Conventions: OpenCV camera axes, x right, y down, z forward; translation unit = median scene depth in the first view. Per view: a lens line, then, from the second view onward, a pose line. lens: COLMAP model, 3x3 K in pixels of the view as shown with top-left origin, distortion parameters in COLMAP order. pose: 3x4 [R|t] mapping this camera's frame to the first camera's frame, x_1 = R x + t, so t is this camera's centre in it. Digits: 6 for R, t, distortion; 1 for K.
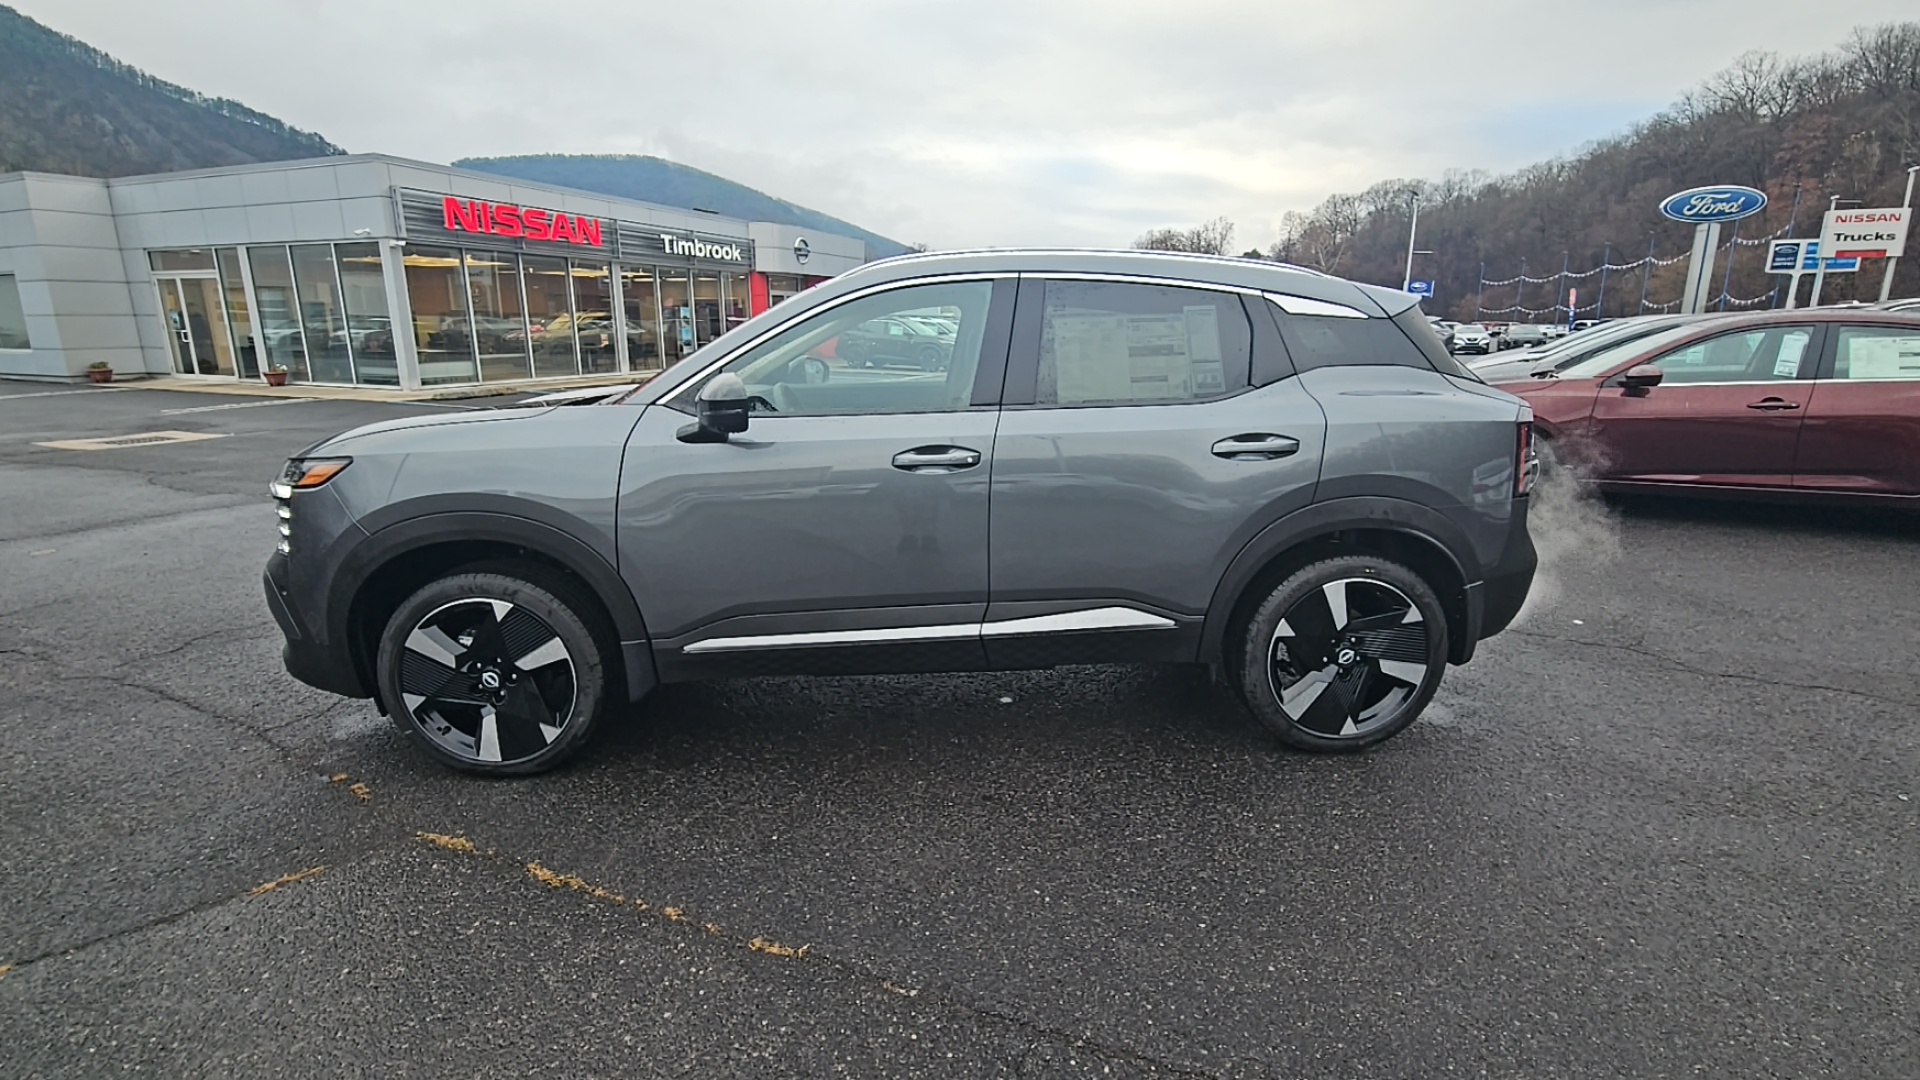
lens RADIAL K [[855.3, 0, 957.8], [0, 855.3, 536.7], [0, 0, 1]] dist [0.016379, -0.009485]
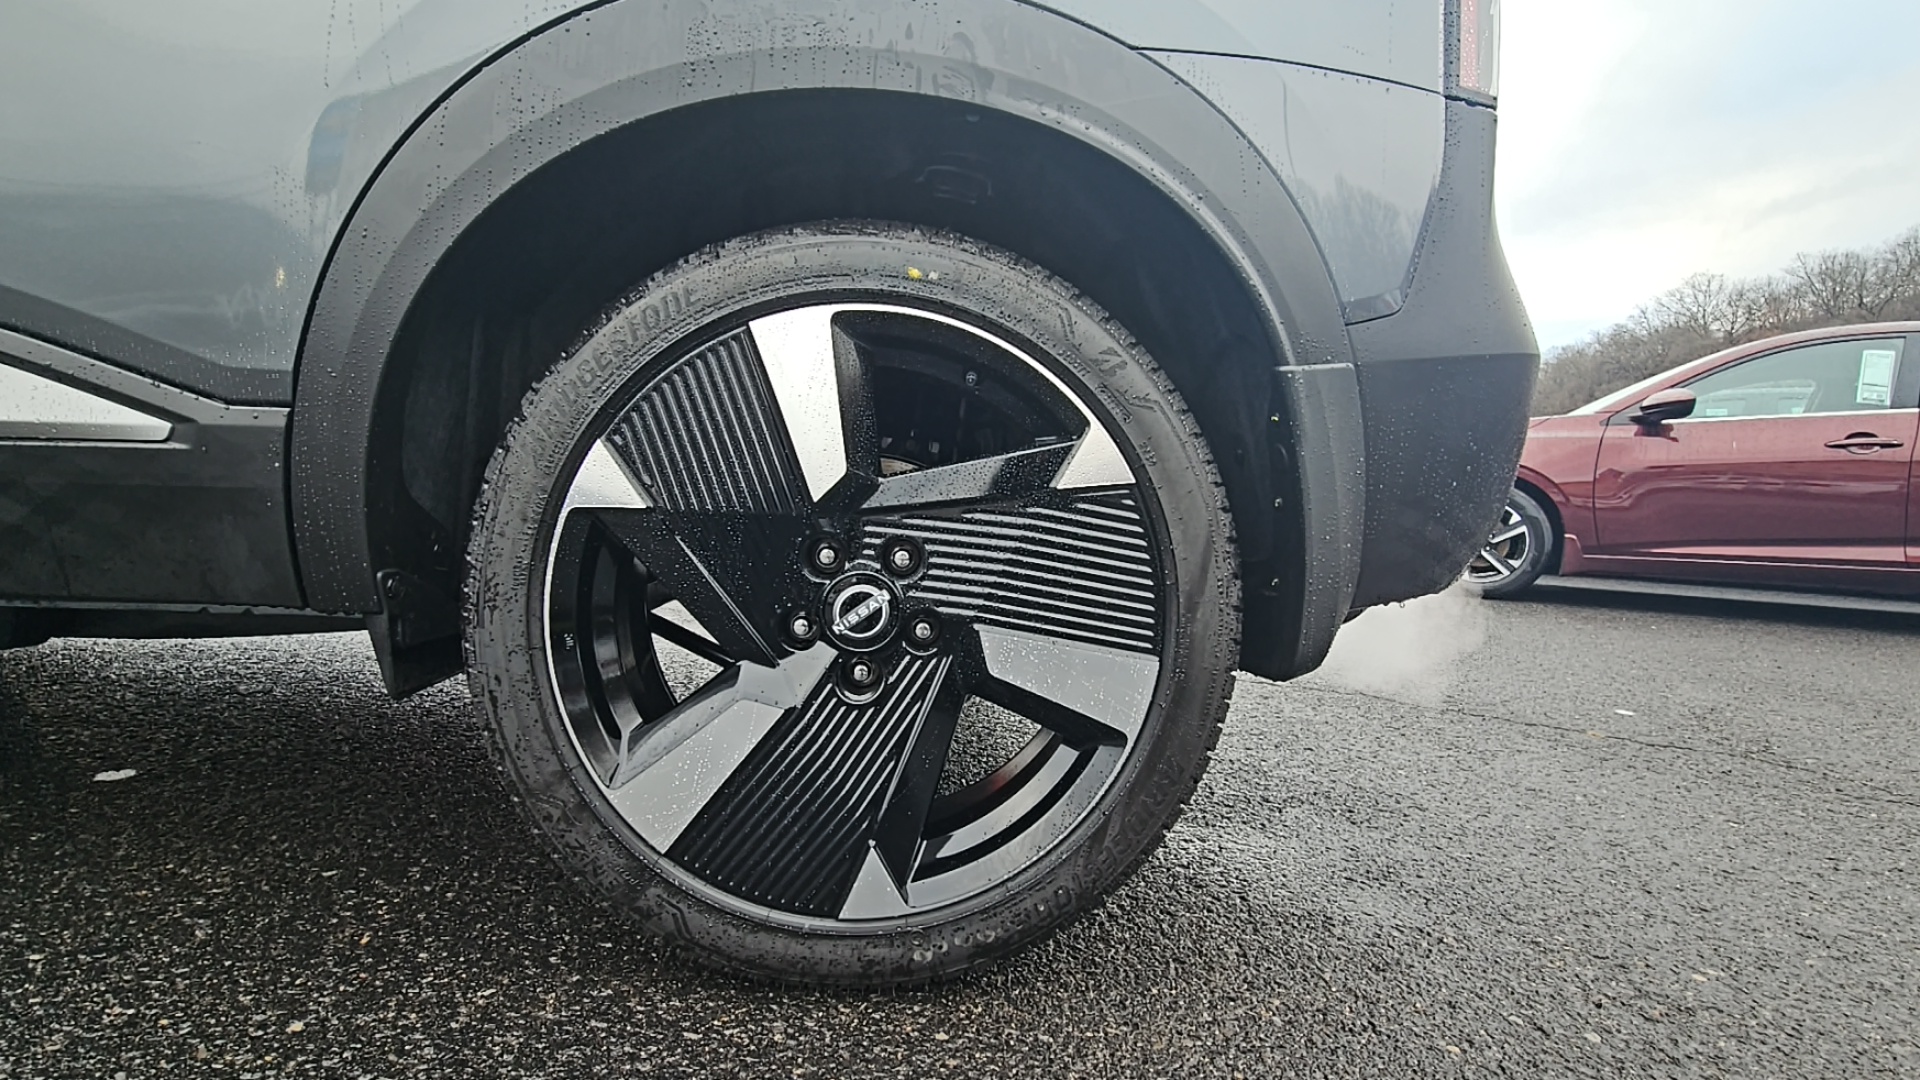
lens RADIAL K [[855.3, 0, 957.8], [0, 855.3, 536.7], [0, 0, 1]] dist [0.016379, -0.009485]
pose [[0.998608, 0.052560, 0.004519, 0.470040], [-0.050848, 0.981803, -0.182970, 0.161007], [-0.014054, 0.182485, 0.983108, 0.714545]]
